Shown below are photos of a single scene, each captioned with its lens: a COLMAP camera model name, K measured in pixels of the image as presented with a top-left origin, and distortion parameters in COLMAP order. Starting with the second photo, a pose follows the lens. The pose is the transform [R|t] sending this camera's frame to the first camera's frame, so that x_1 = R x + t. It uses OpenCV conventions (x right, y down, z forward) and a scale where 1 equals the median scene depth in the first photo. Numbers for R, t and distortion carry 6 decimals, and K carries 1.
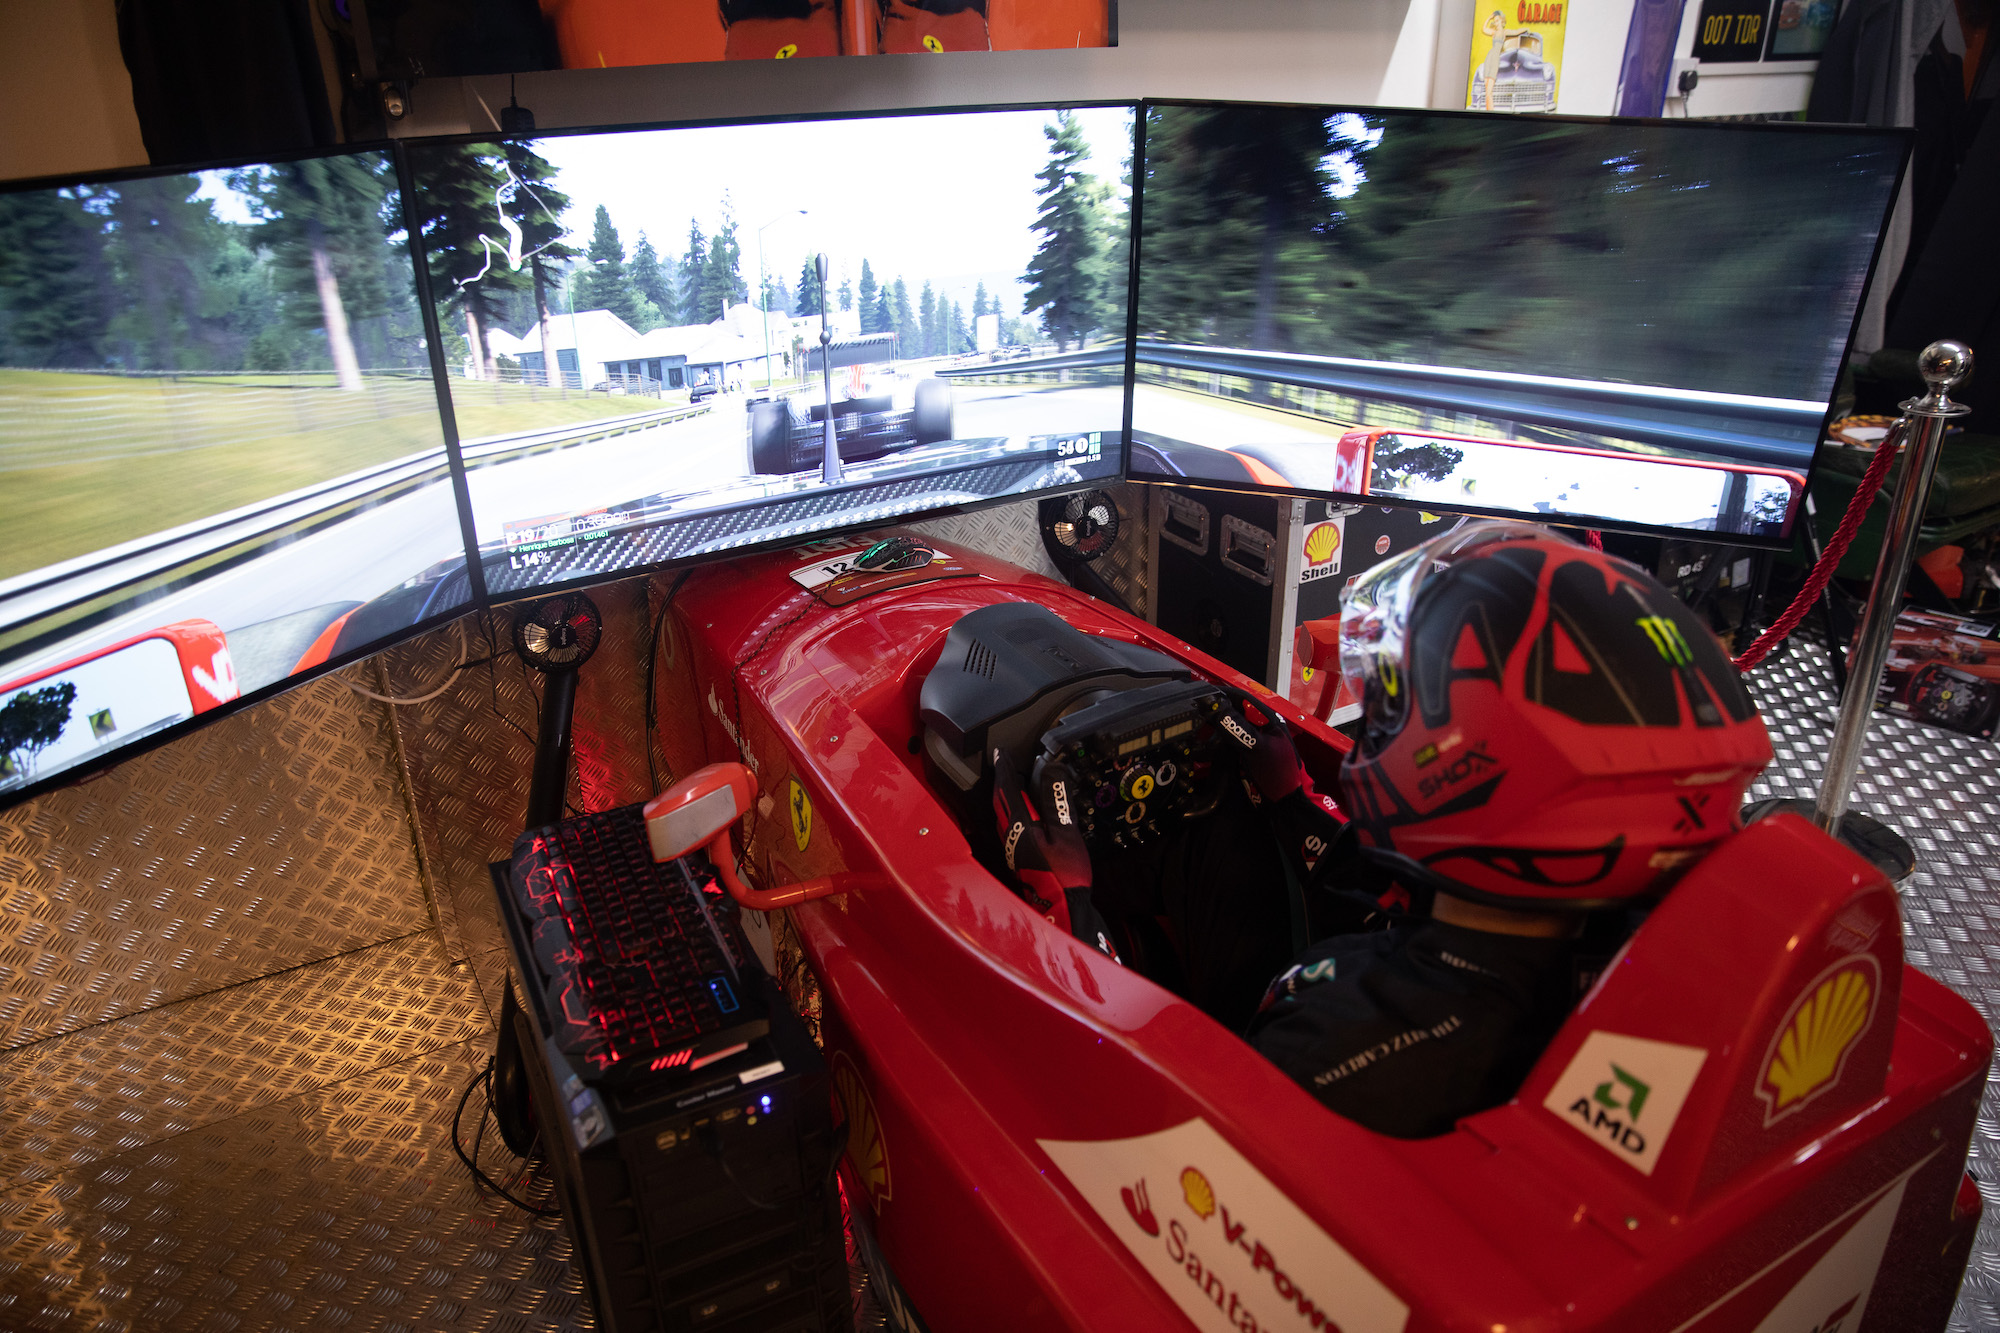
lens RADIAL K [[1365.2, 0, 989.9], [0, 1365.2, 665.4], [0, 0, 1]] dist [-0.106395, 0.088042]
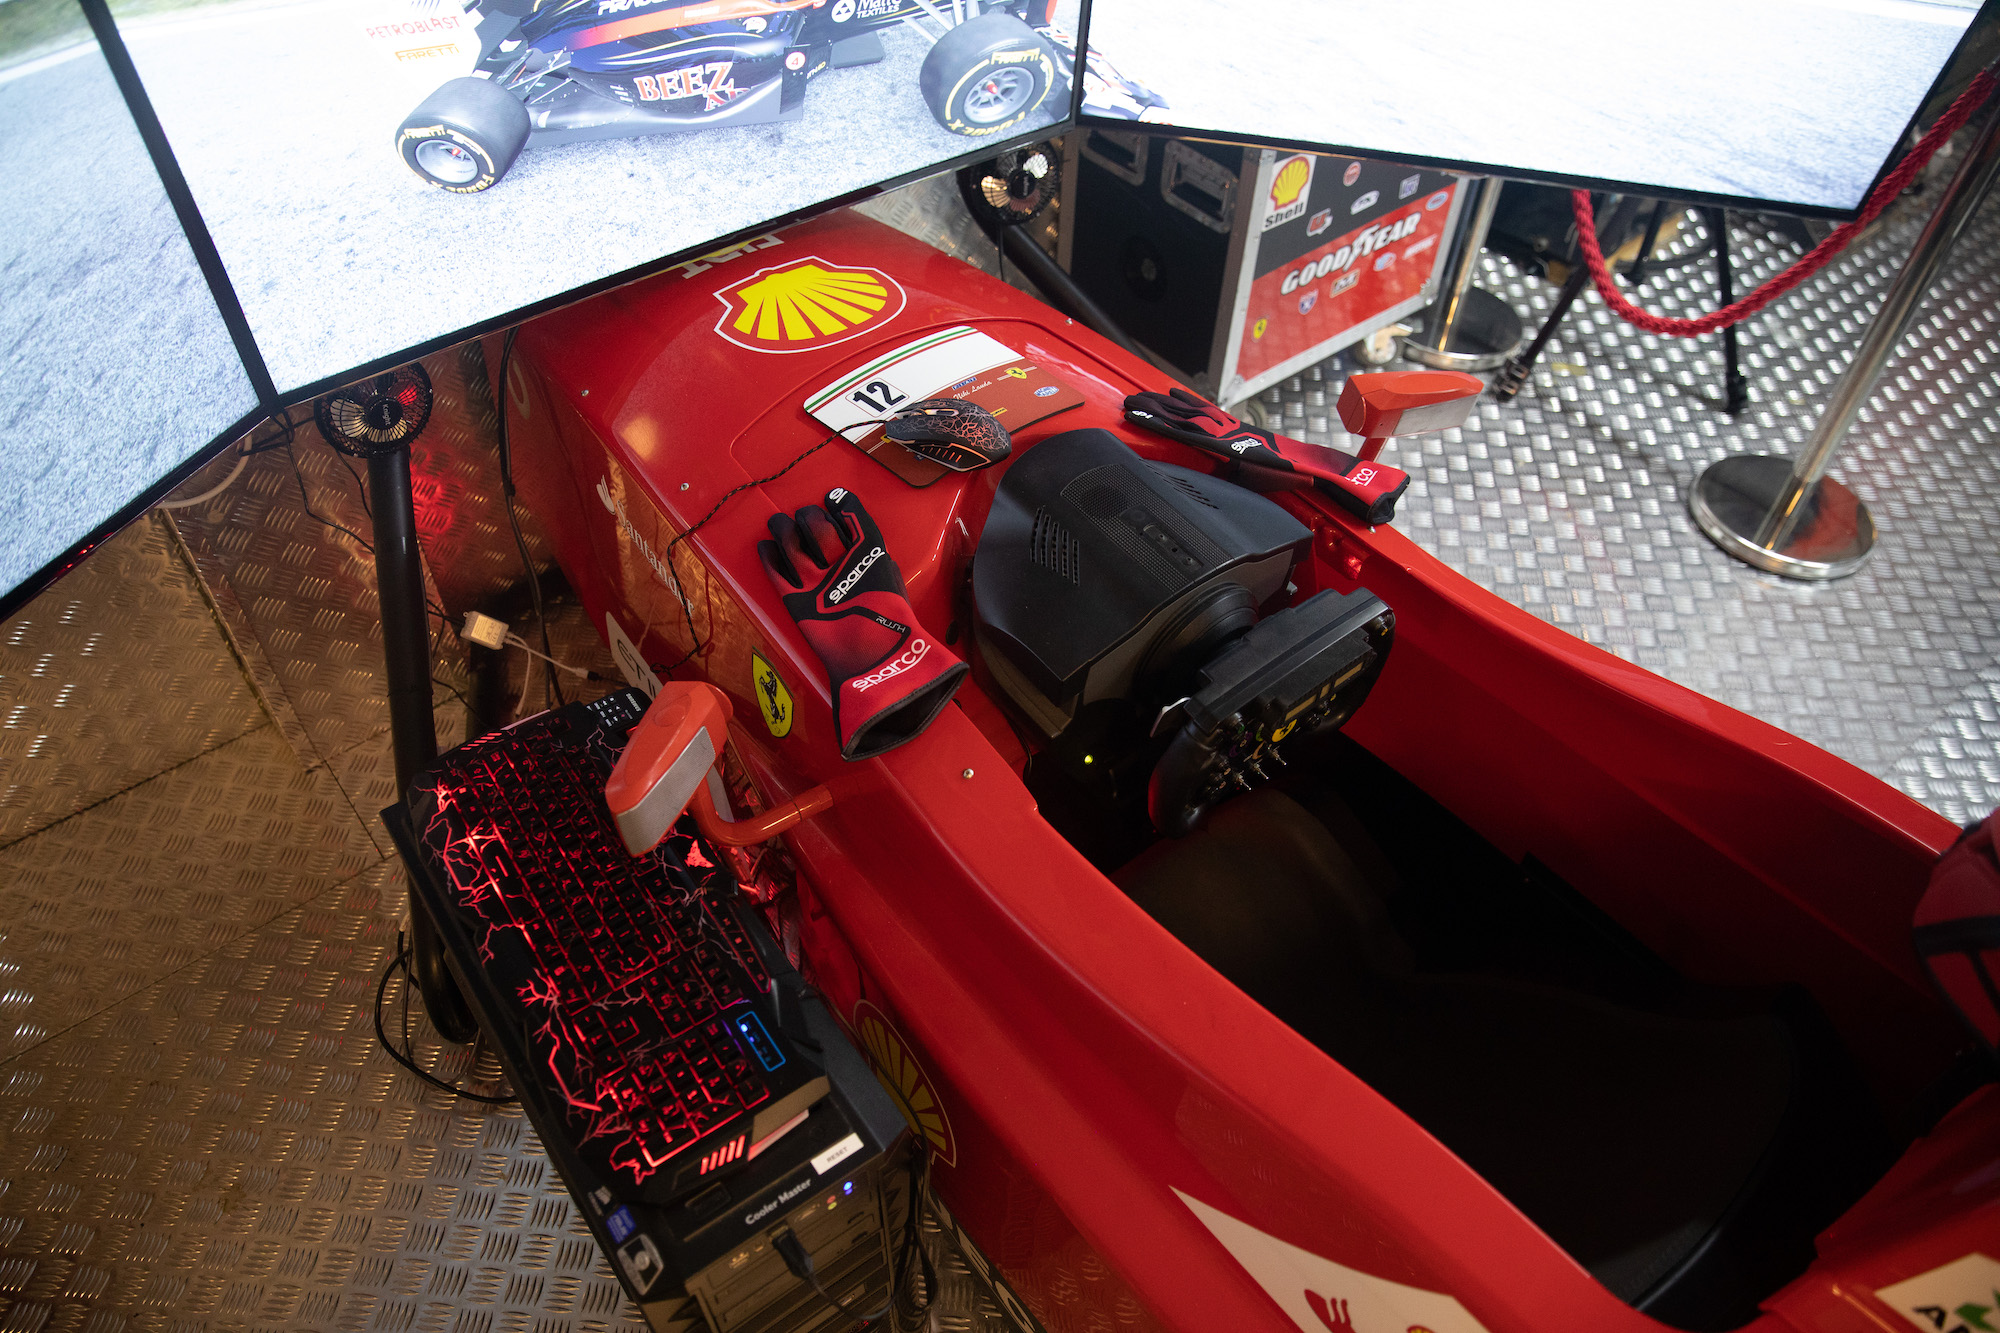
lens RADIAL K [[1364.3, 0, 995.1], [0, 1364.3, 677.5], [0, 0, 1]] dist [-0.097900, 0.063136]
pose [[0.986116, -0.087484, 0.141146, -0.091703], [0.027535, 0.924351, 0.380549, -0.151475], [-0.163760, -0.371379, 0.913926, 0.192605]]
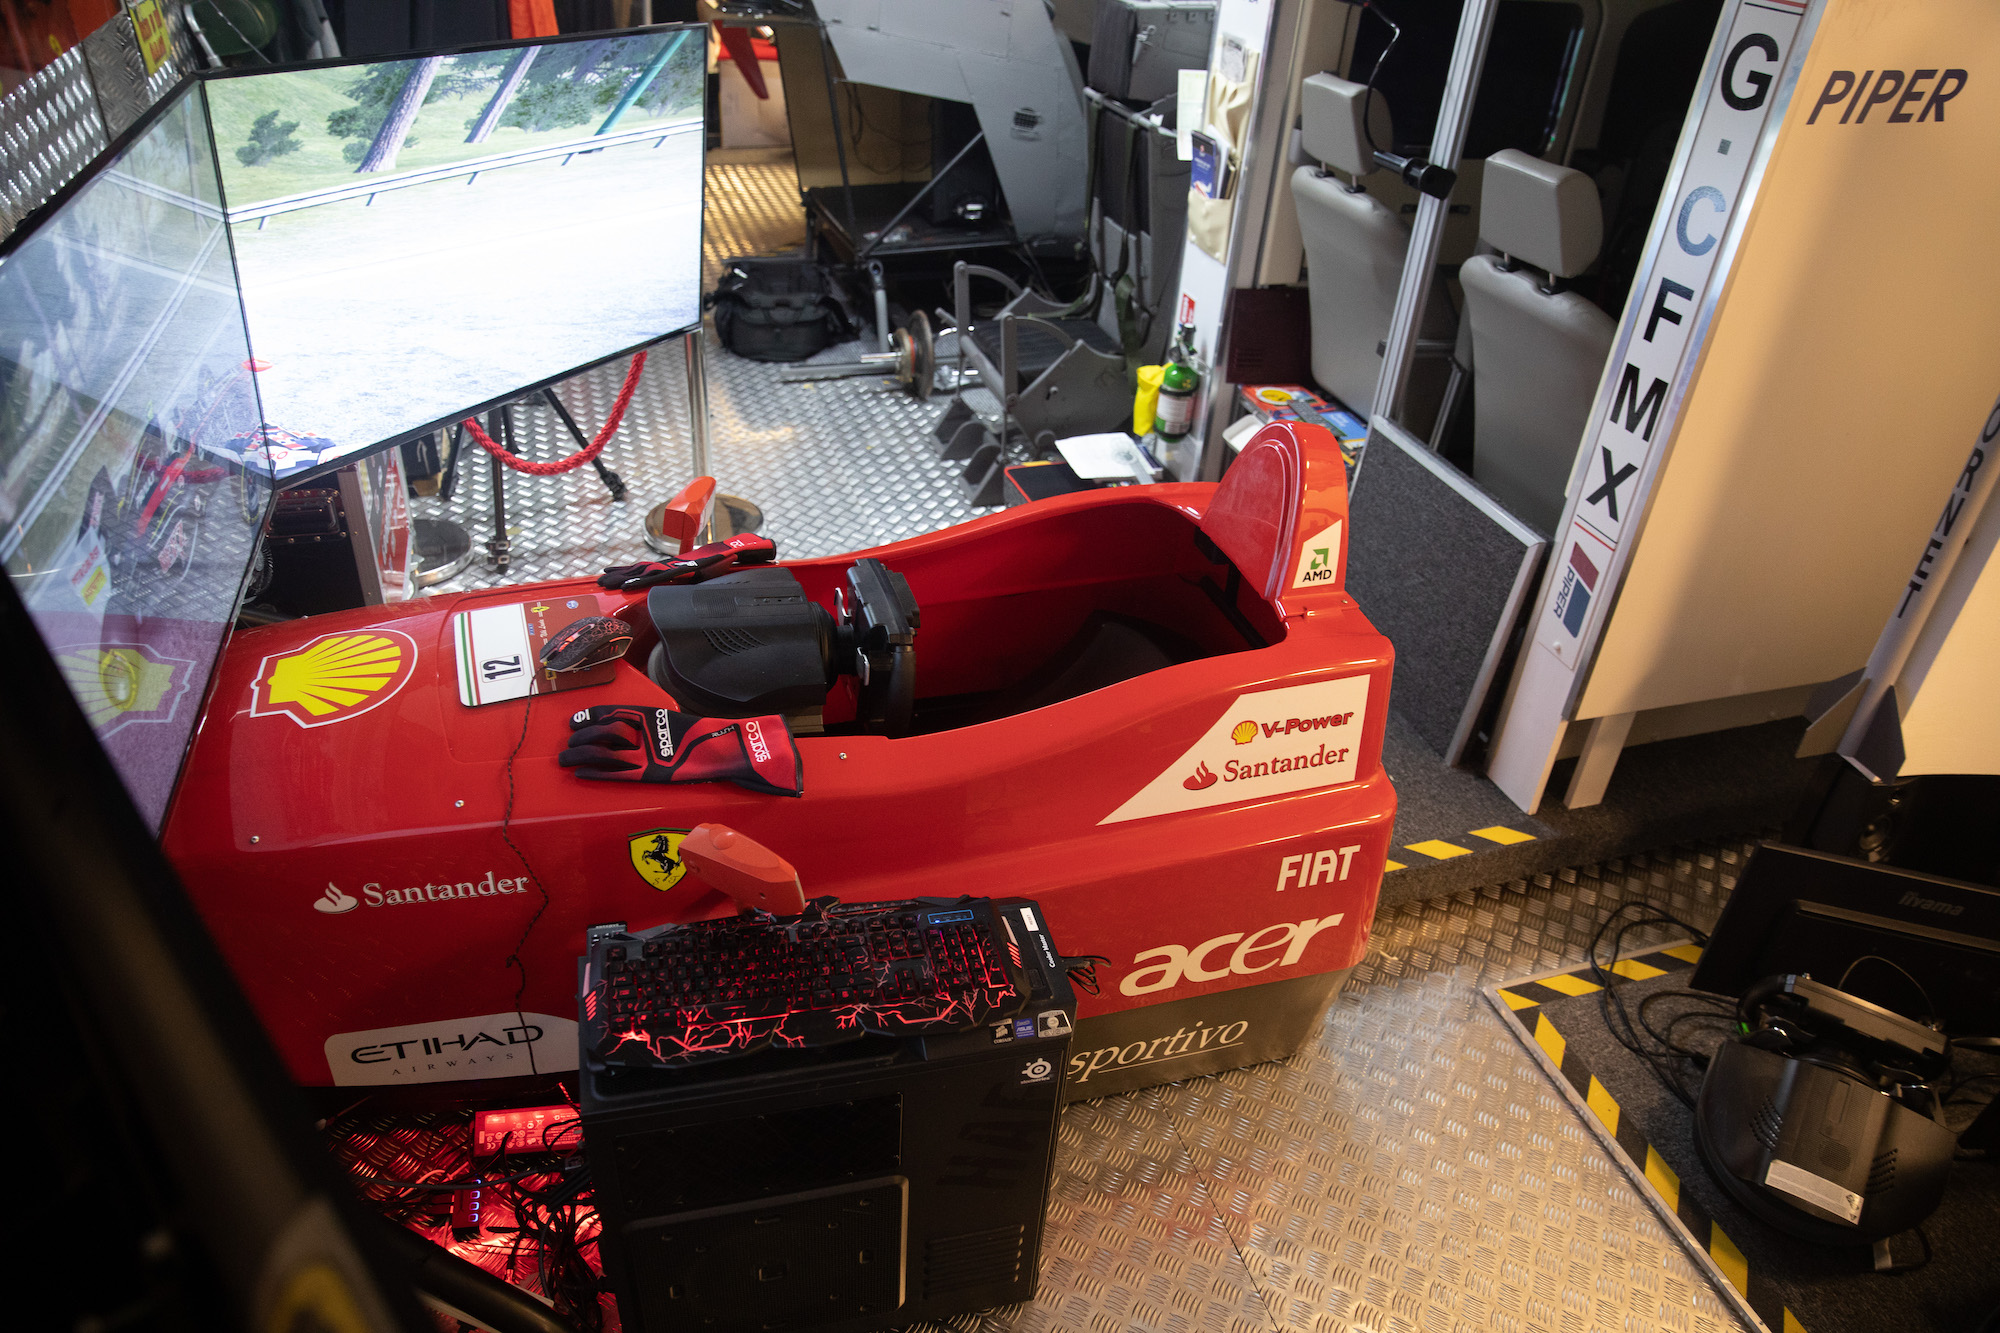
lens RADIAL K [[1364.3, 0, 995.1], [0, 1364.3, 677.5], [0, 0, 1]] dist [-0.097900, 0.063136]
pose [[0.215586, -0.514159, 0.830158, -0.649770], [0.345889, 0.835237, 0.427480, -0.268406], [-0.913172, 0.194984, 0.357907, 0.281175]]
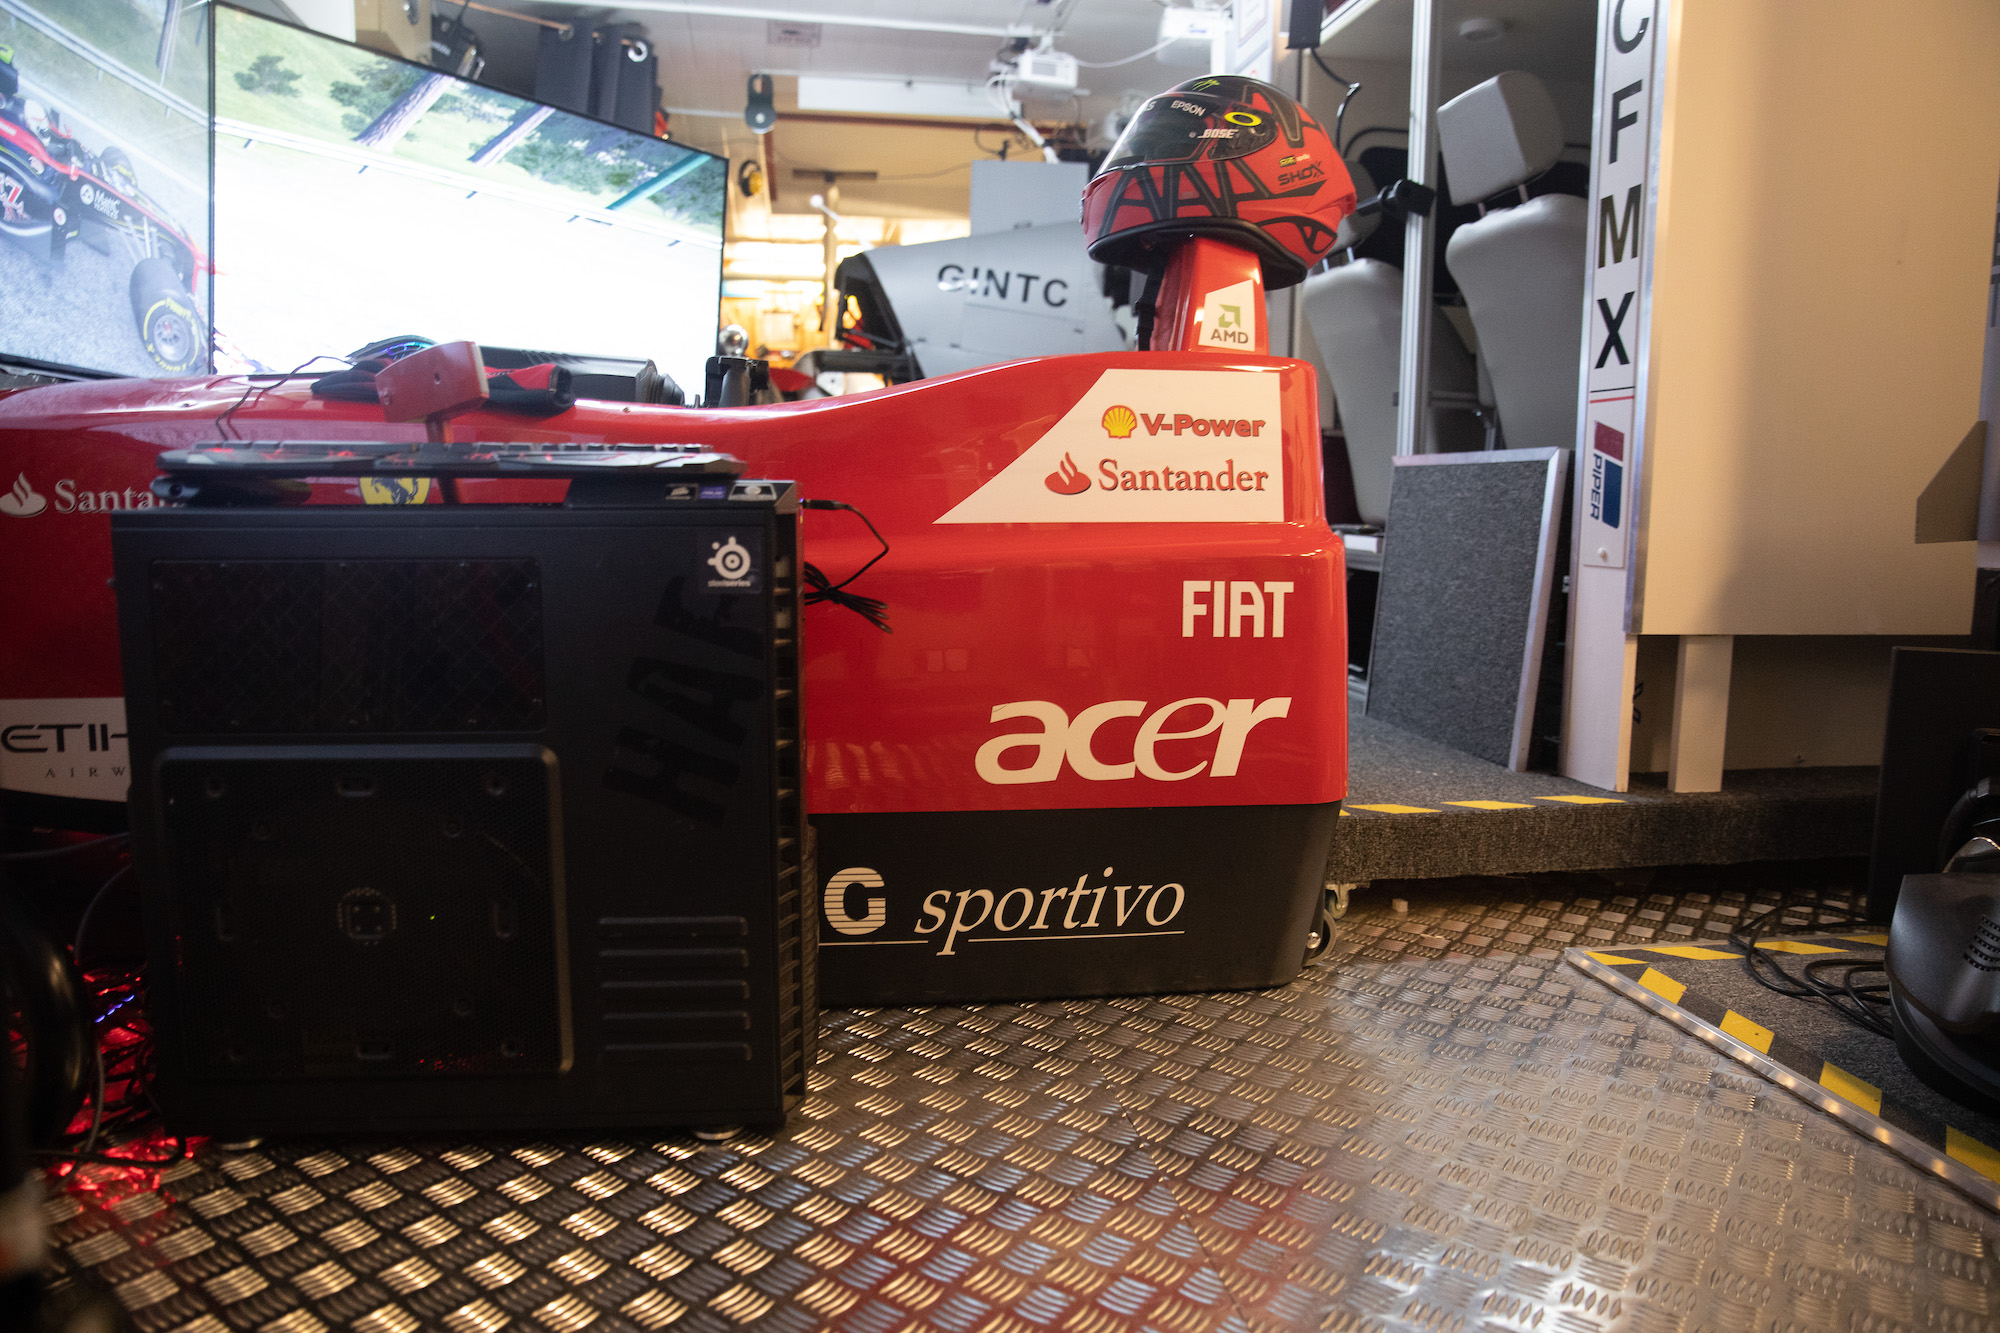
lens RADIAL K [[1365.2, 0, 989.9], [0, 1365.2, 665.4], [0, 0, 1]] dist [-0.106395, 0.088042]
pose [[0.366512, -0.088111, 0.926232, -0.608448], [0.373971, 0.925502, -0.059940, 0.307951], [-0.851948, 0.368352, 0.372158, 0.292917]]
